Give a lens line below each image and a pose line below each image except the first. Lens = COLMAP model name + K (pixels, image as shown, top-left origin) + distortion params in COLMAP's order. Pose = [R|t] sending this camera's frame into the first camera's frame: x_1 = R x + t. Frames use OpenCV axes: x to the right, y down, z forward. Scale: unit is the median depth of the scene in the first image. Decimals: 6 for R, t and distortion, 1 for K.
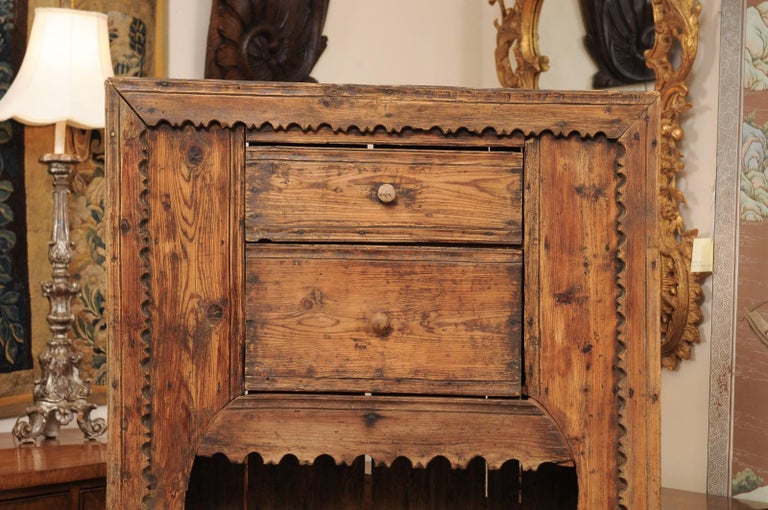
lens RADIAL K [[1981.9, 0, 383.2], [0, 1981.9, 270.7], [0, 0, 1]] dist [0.070394, 0.649367]
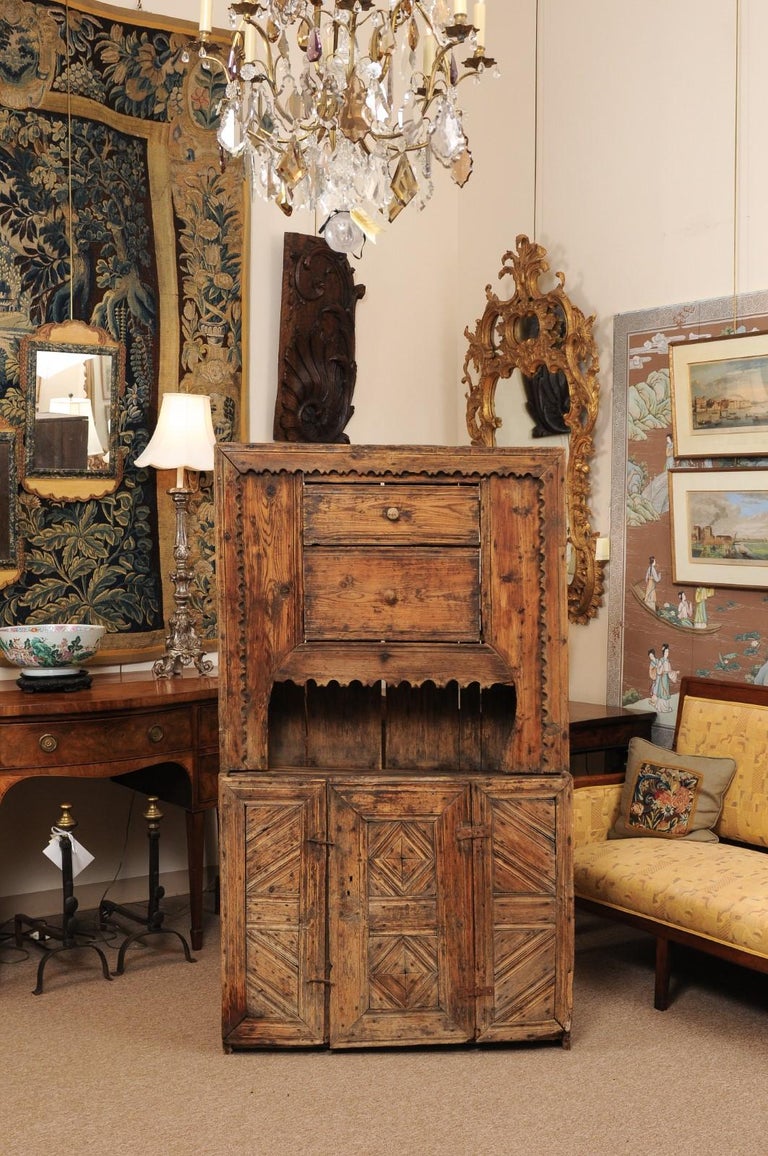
lens RADIAL K [[1429.1, 0, 384.8], [0, 1429.1, 600.2], [0, 0, 1]] dist [-0.075142, 0.103602]
pose [[0.999889, -0.011920, -0.008938, 0.003228], [0.012173, 0.999511, 0.028819, -0.002258], [0.008590, -0.028924, 0.999545, -0.095778]]
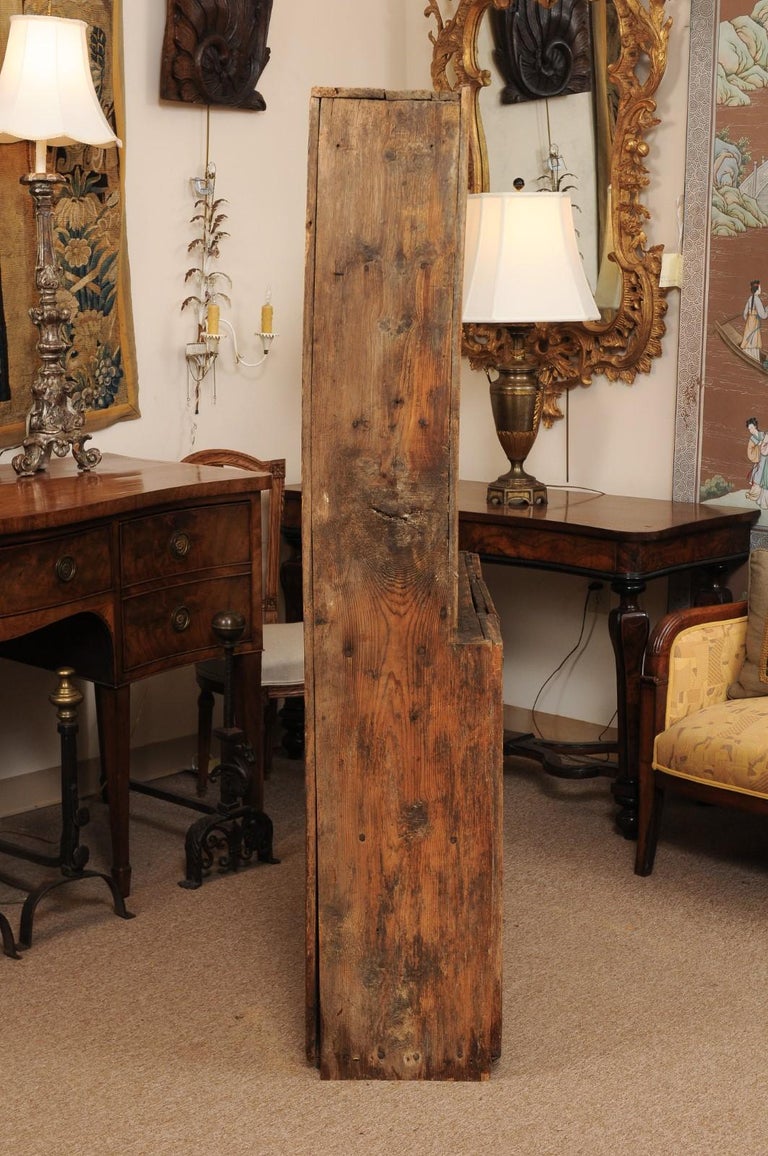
lens RADIAL K [[1892.7, 0, 384.6], [0, 1892.7, 591.2], [0, 0, 1]] dist [-0.038630, 0.170052]
pose [[0.980581, -0.047822, 0.190194, -0.181719], [0.017011, 0.986898, 0.160443, -0.003392], [-0.195375, -0.154092, 0.968548, 0.058162]]
